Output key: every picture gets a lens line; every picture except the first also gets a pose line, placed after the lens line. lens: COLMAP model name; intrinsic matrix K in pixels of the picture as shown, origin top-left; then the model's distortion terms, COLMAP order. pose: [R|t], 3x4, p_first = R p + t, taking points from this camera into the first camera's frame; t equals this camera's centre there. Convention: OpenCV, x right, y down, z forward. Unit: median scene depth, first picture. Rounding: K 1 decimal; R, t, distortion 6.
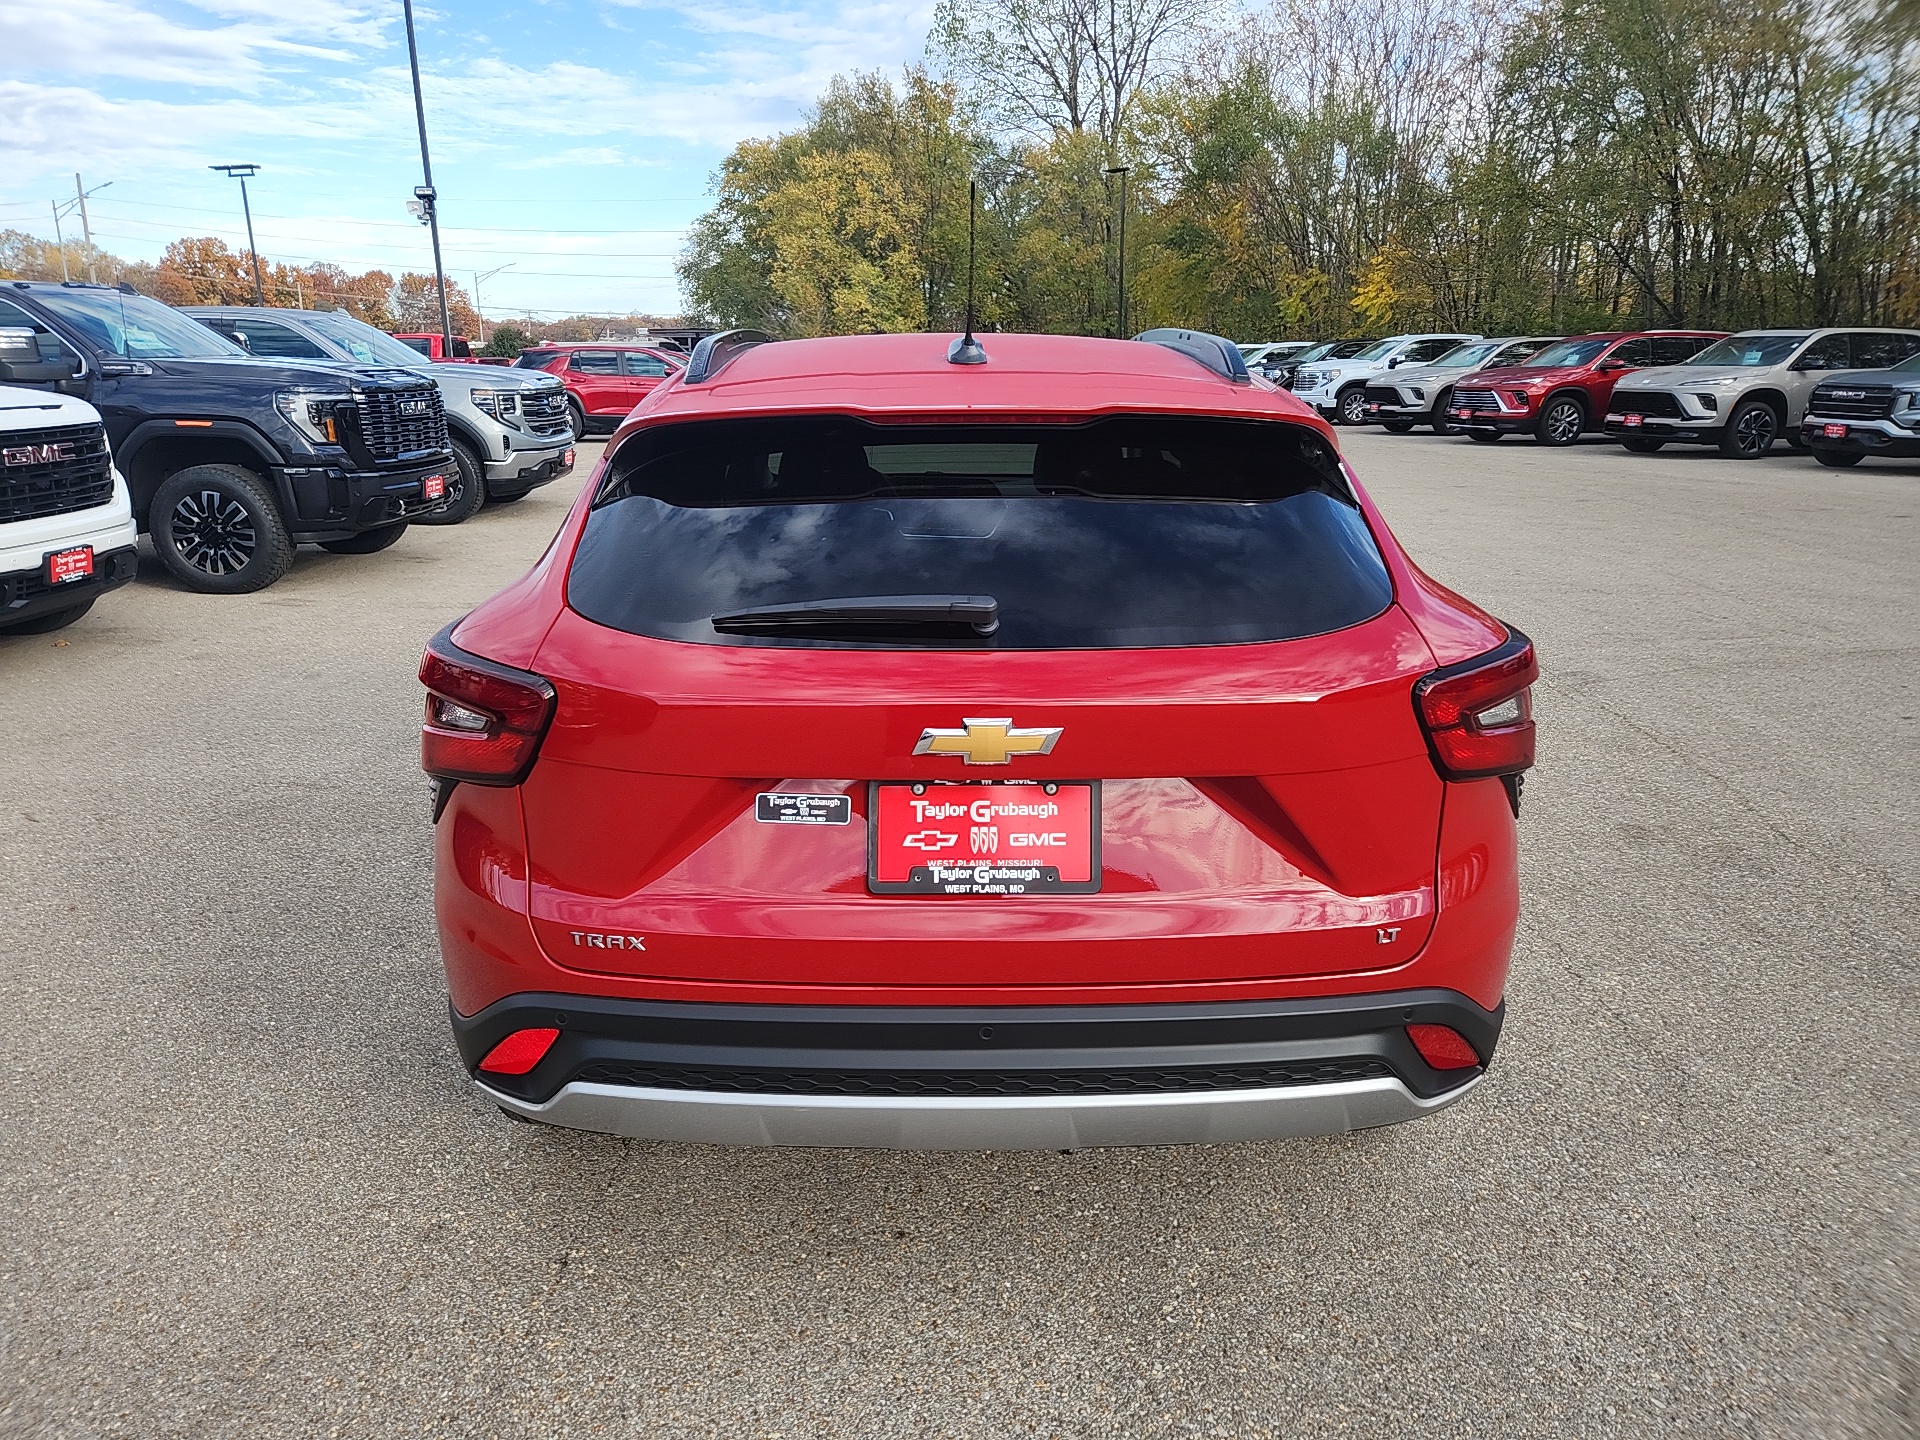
lens RADIAL K [[1257.8, 0, 927.9], [0, 1257.8, 698.7], [0, 0, 1]] dist [0.076246, -0.061074]
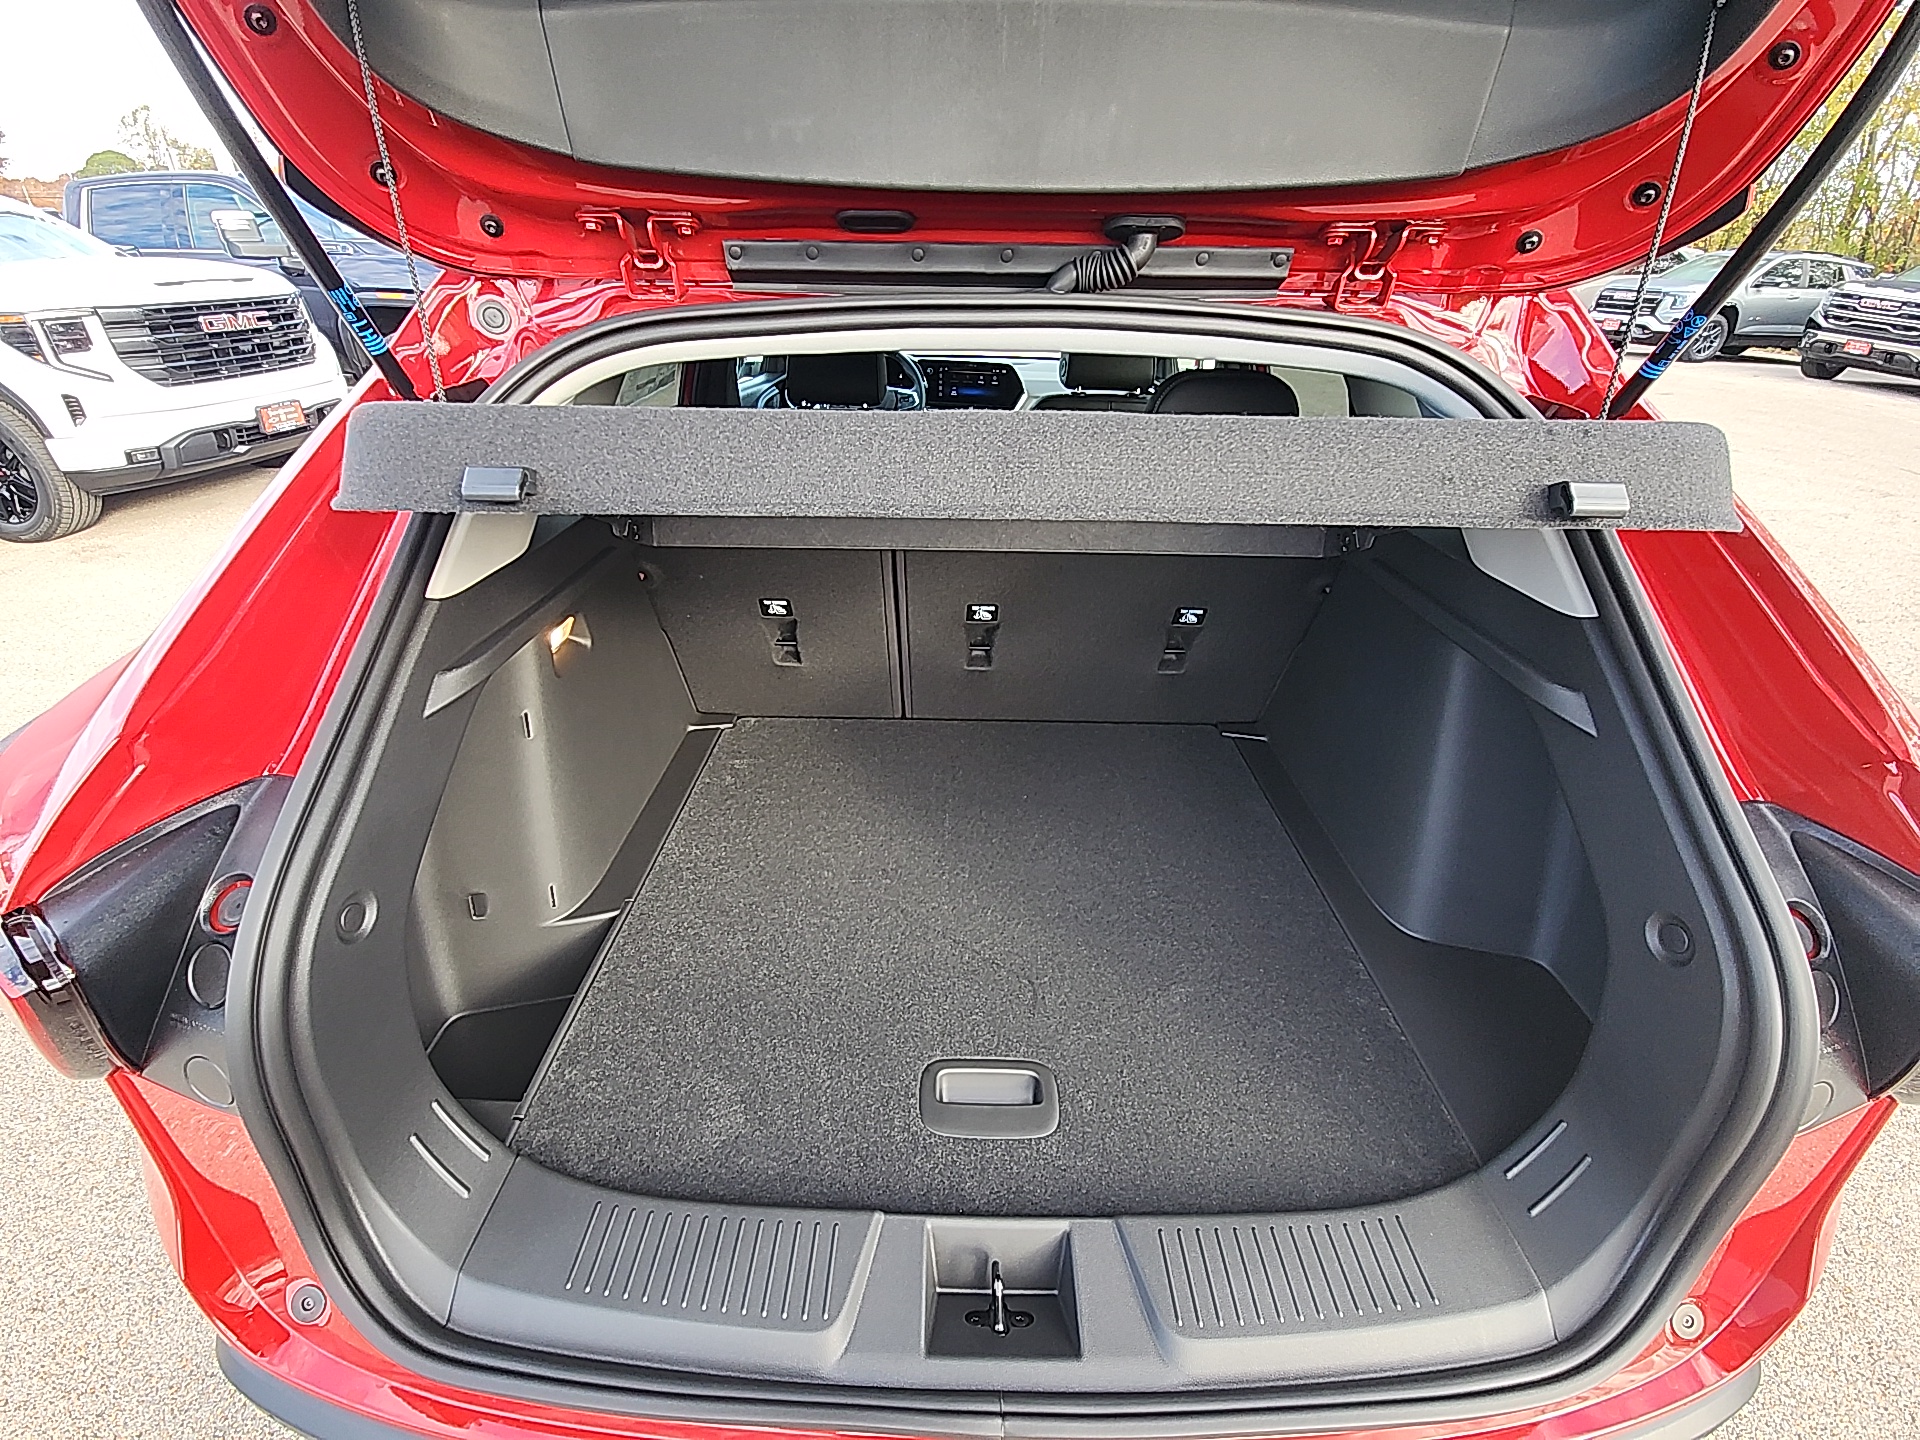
lens RADIAL K [[762.4, 0, 948.5], [0, 762.4, 699.1], [0, 0, 1]] dist [0.019075, -0.015596]
pose [[0.999740, 0.021823, -0.006555, 0.003058], [-0.019351, 0.965040, 0.261389, -0.029496], [0.012030, -0.261194, 0.965211, 0.134109]]
